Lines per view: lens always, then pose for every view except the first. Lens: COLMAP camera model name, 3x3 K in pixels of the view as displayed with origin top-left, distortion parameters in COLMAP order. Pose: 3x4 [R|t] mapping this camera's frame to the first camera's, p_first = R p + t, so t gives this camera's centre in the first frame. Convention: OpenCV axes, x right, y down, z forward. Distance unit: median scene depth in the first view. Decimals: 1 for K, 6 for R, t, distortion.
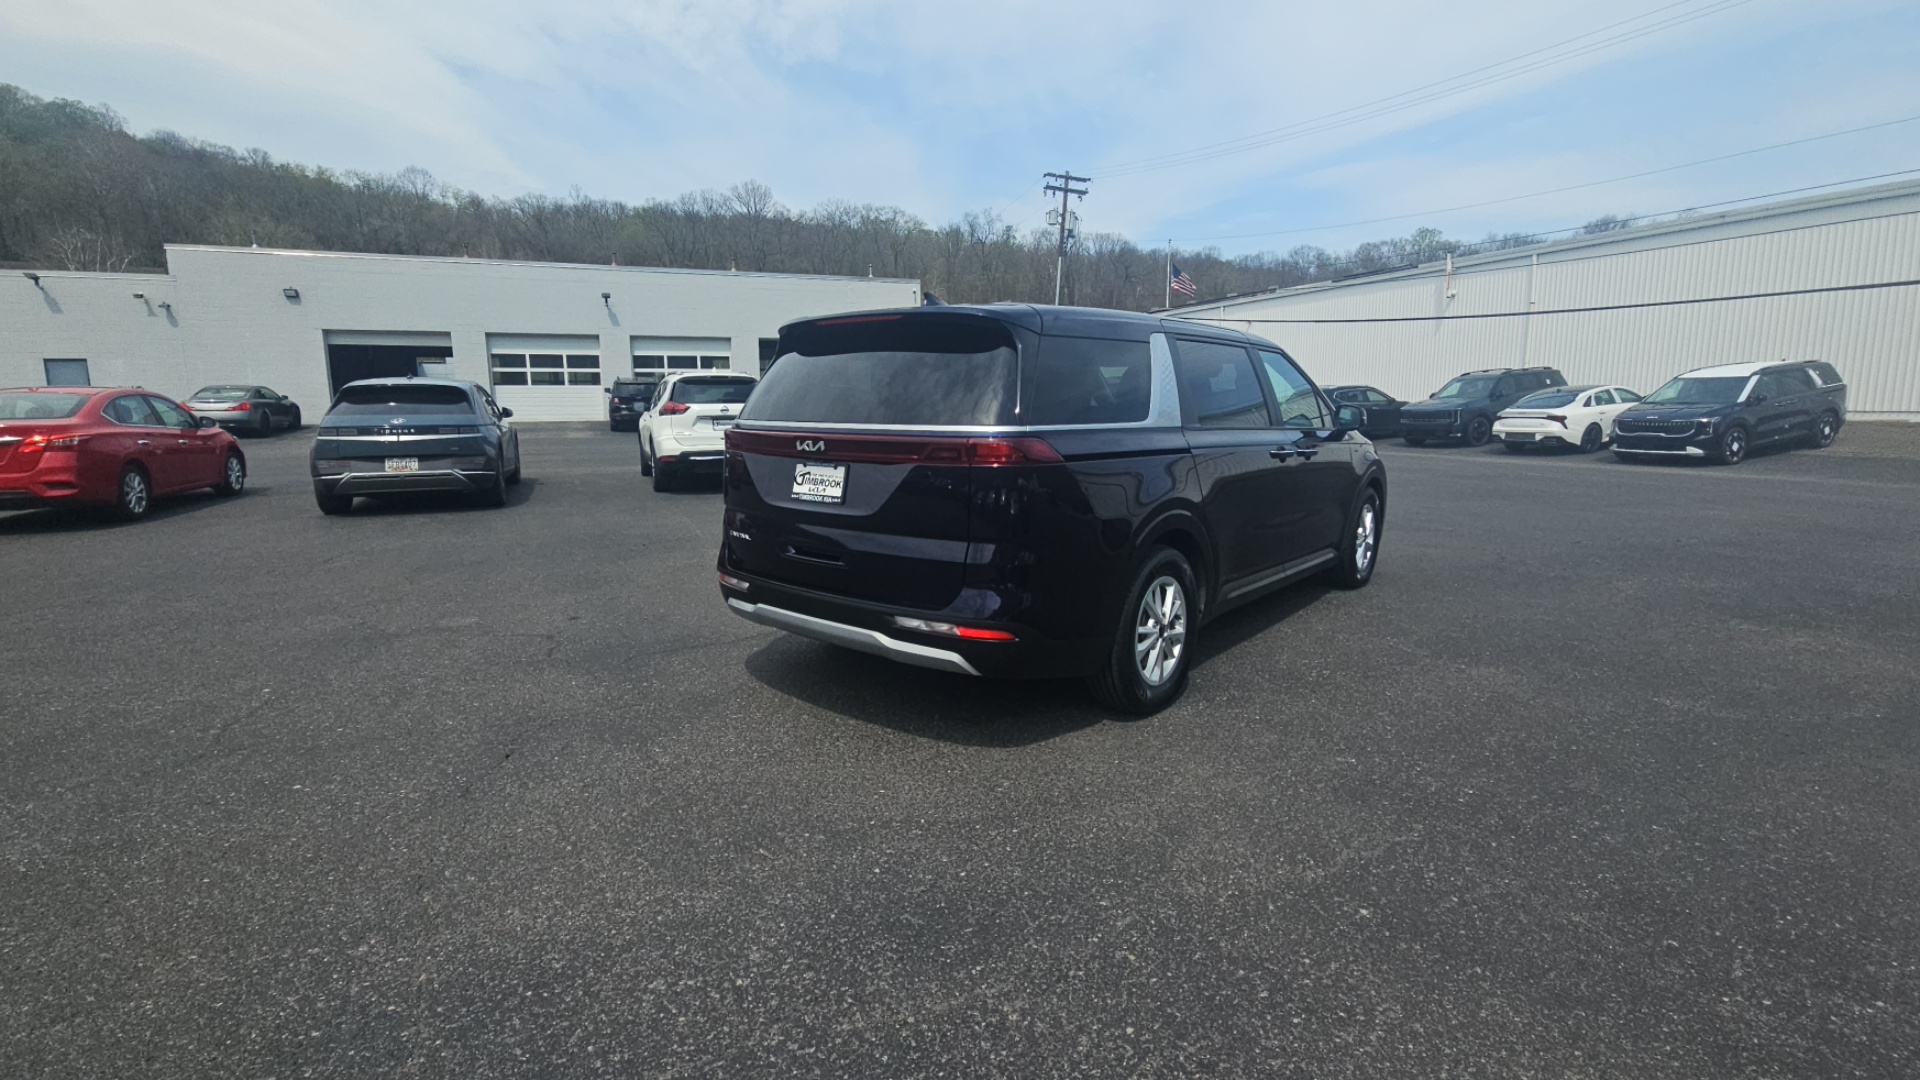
lens RADIAL K [[869.2, 0, 953.8], [0, 869.2, 528.1], [0, 0, 1]] dist [0.001203, -0.000829]
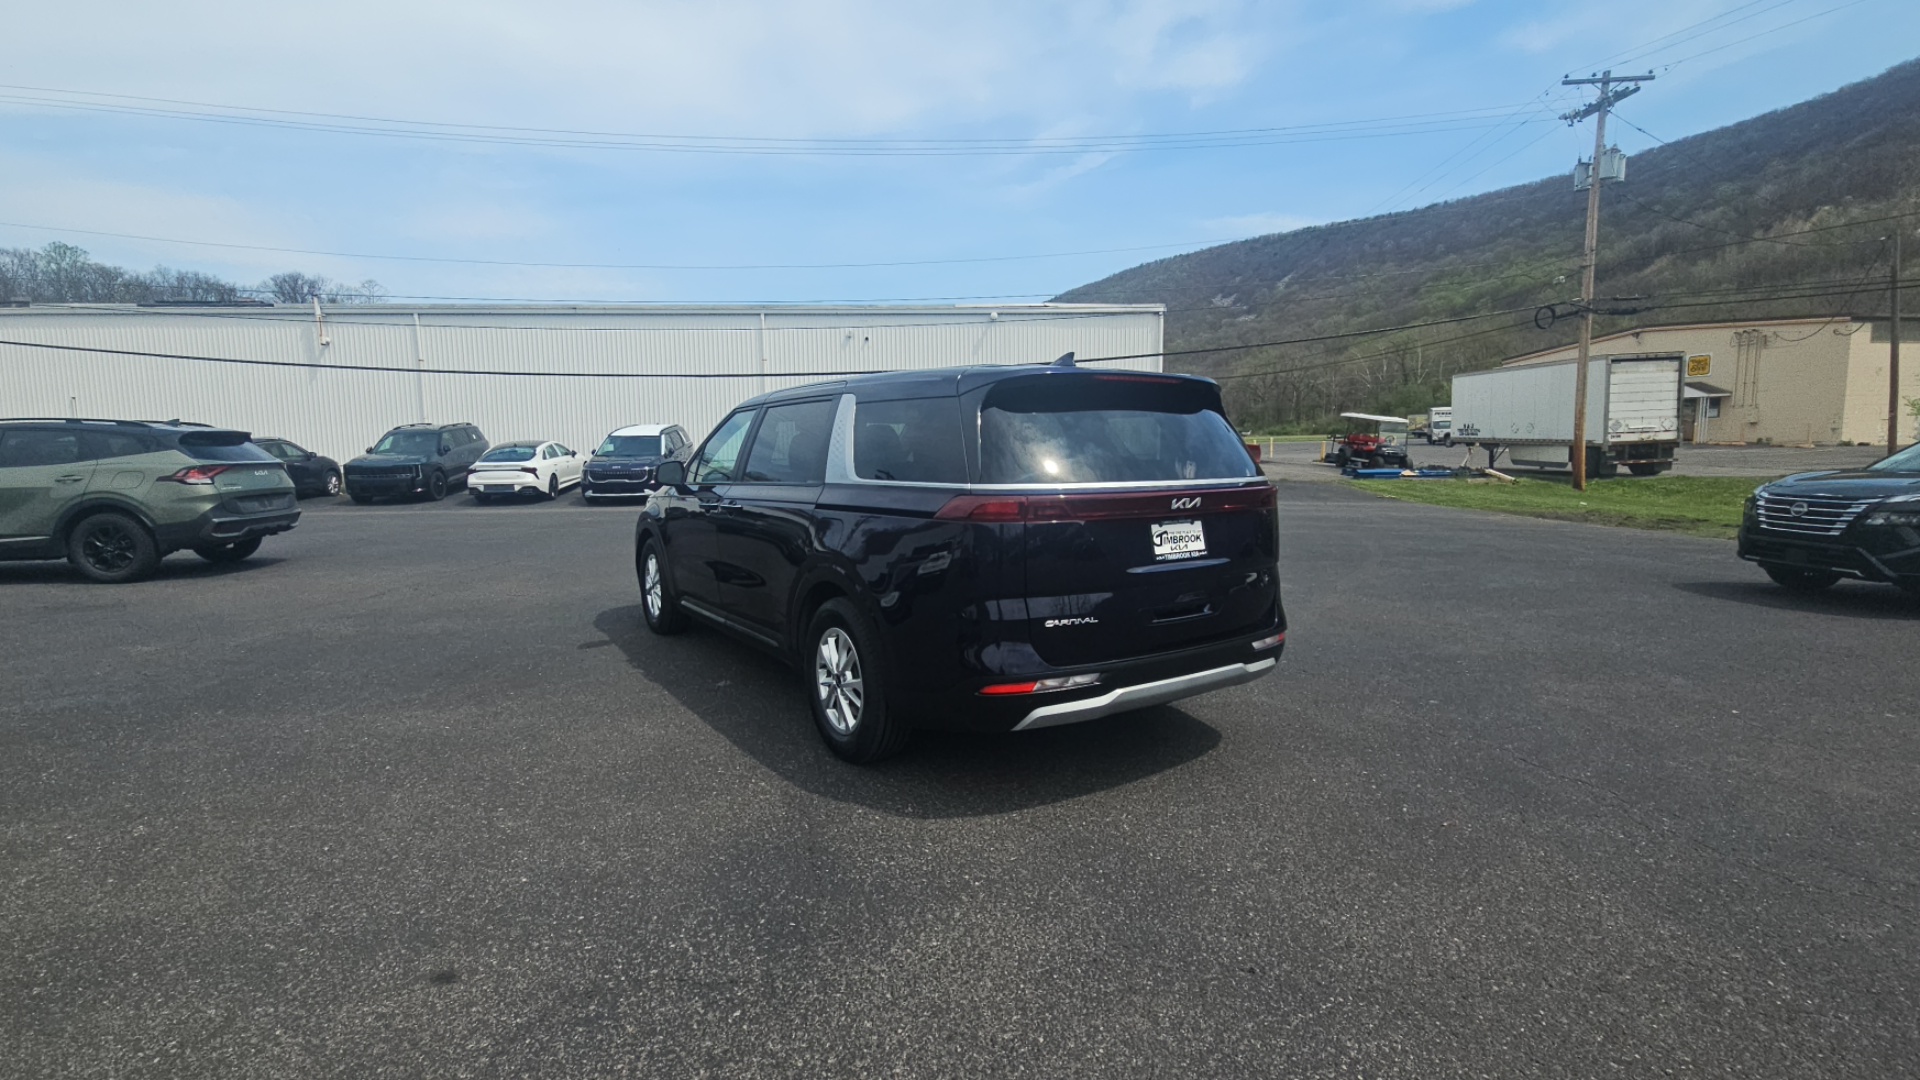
lens RADIAL K [[862.7, 0, 958.8], [0, 862.7, 534.6], [0, 0, 1]] dist [0.004864, -0.001565]
pose [[0.277472, -0.096003, 0.955925, -0.345514], [0.146332, 0.987609, 0.056710, -0.044643], [-0.949524, 0.124147, 0.288083, 0.281689]]
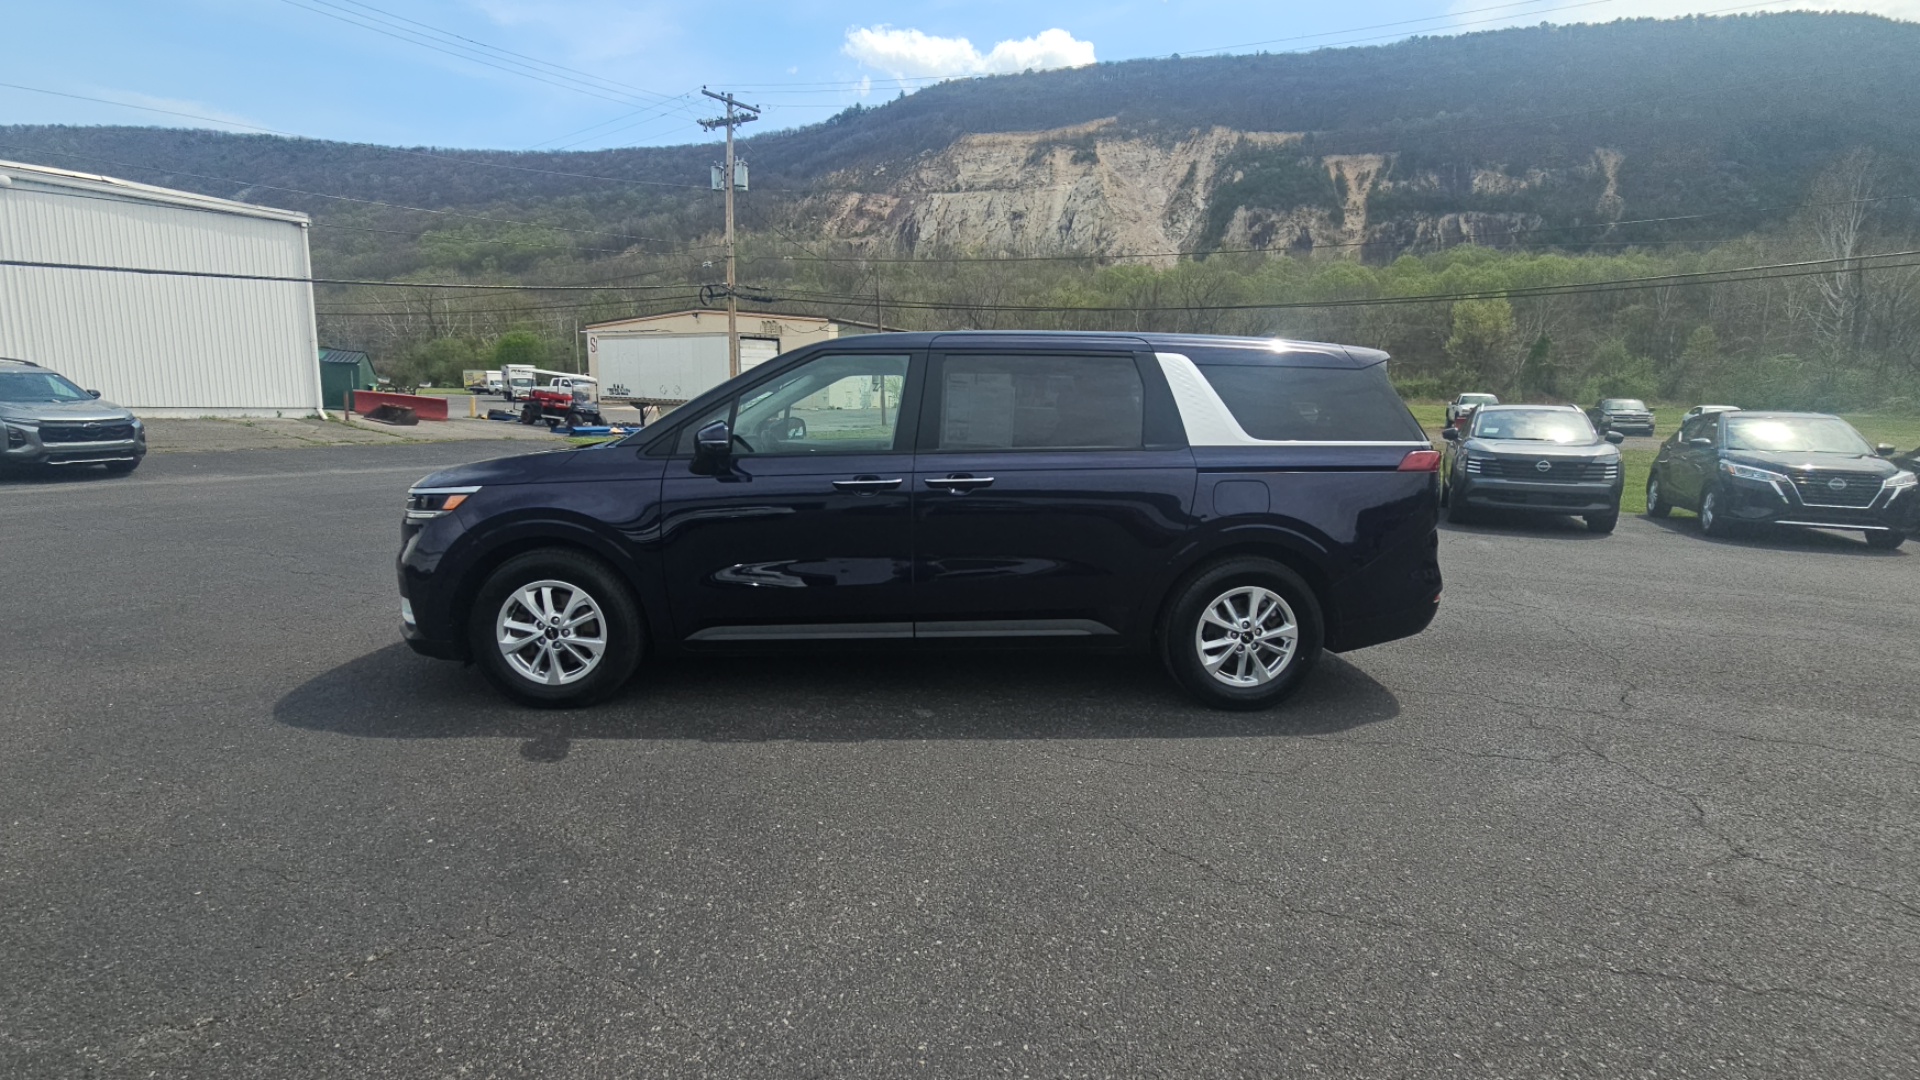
lens RADIAL K [[862.7, 0, 958.8], [0, 862.7, 534.6], [0, 0, 1]] dist [0.004864, -0.001565]
pose [[-0.679204, -0.113731, 0.725084, -0.221779], [0.094859, 0.966032, 0.240381, -0.107210], [-0.727794, 0.232049, -0.645344, 0.710861]]
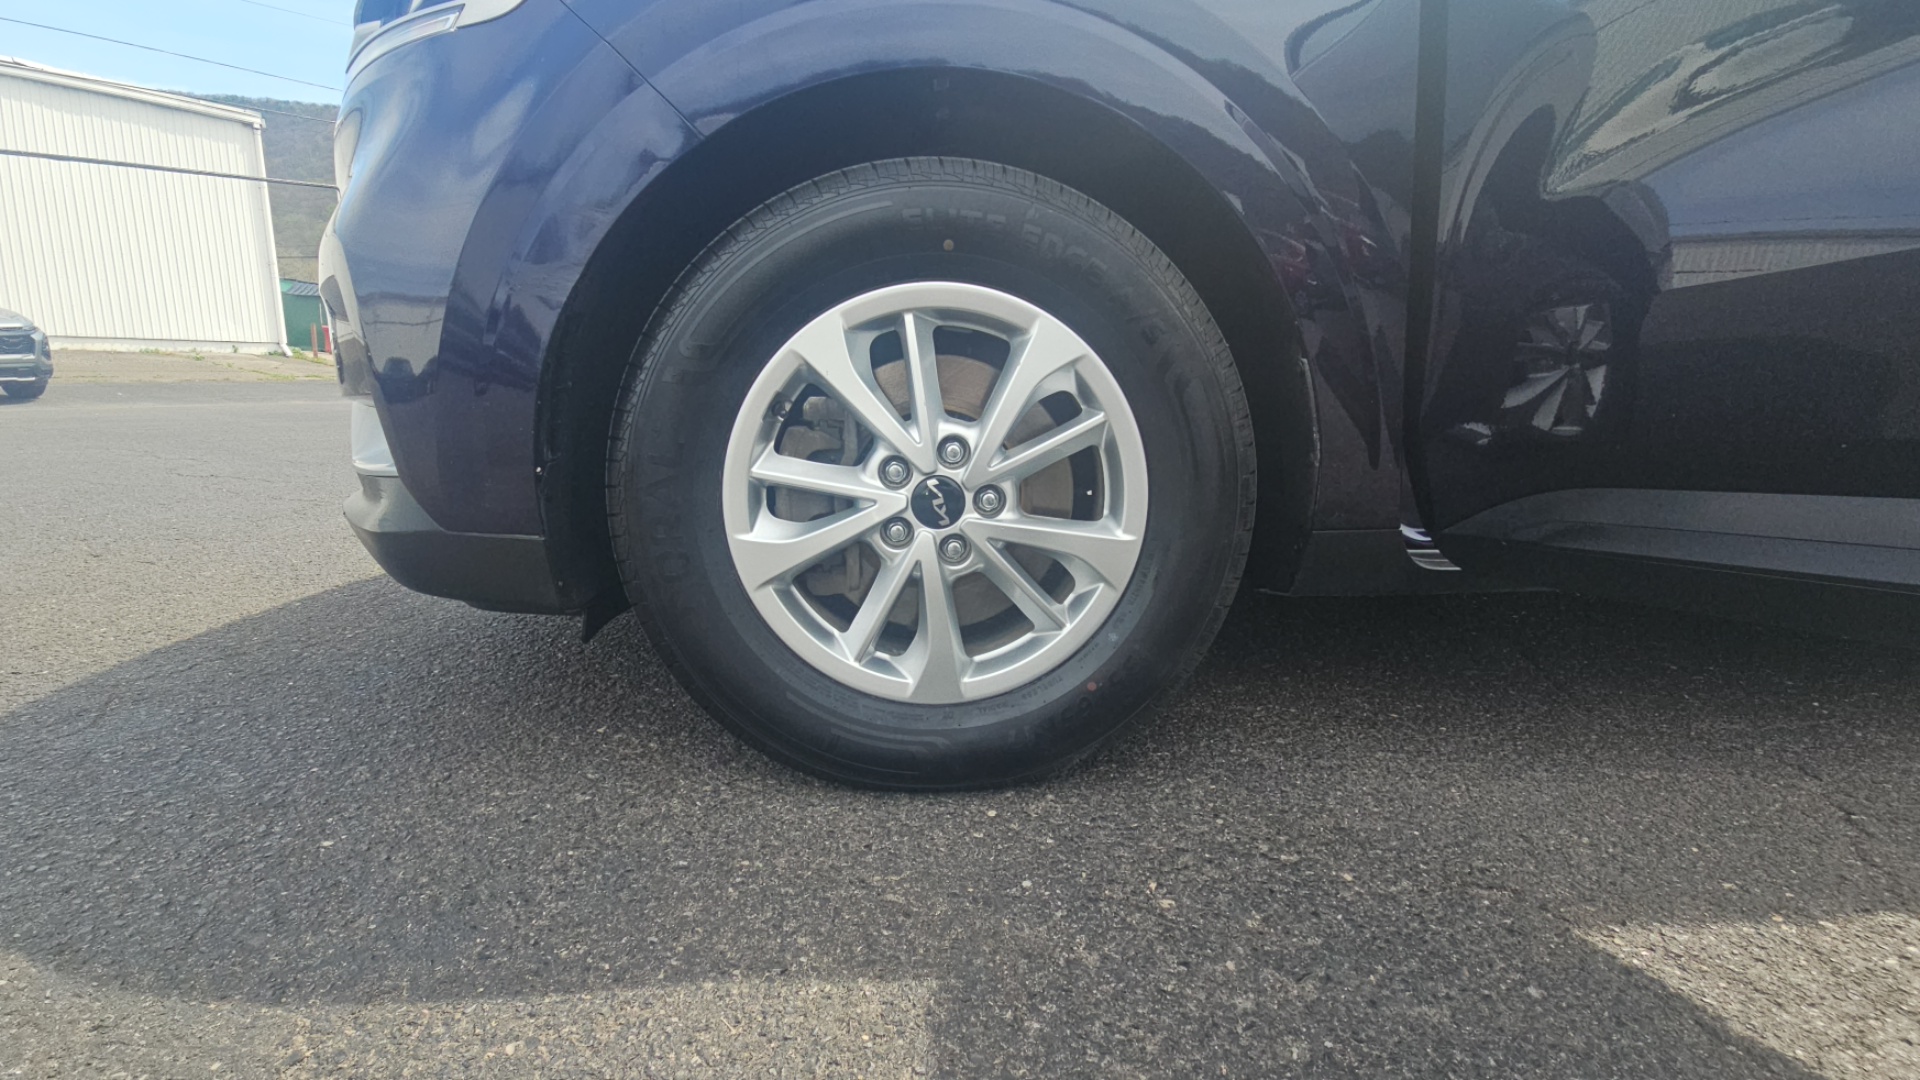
lens RADIAL K [[862.7, 0, 958.8], [0, 862.7, 534.6], [0, 0, 1]] dist [0.004864, -0.001565]
pose [[-0.689049, -0.135000, 0.712030, 0.047783], [0.098622, 0.955889, 0.276675, -0.028994], [-0.717973, 0.260865, -0.645341, 0.674519]]
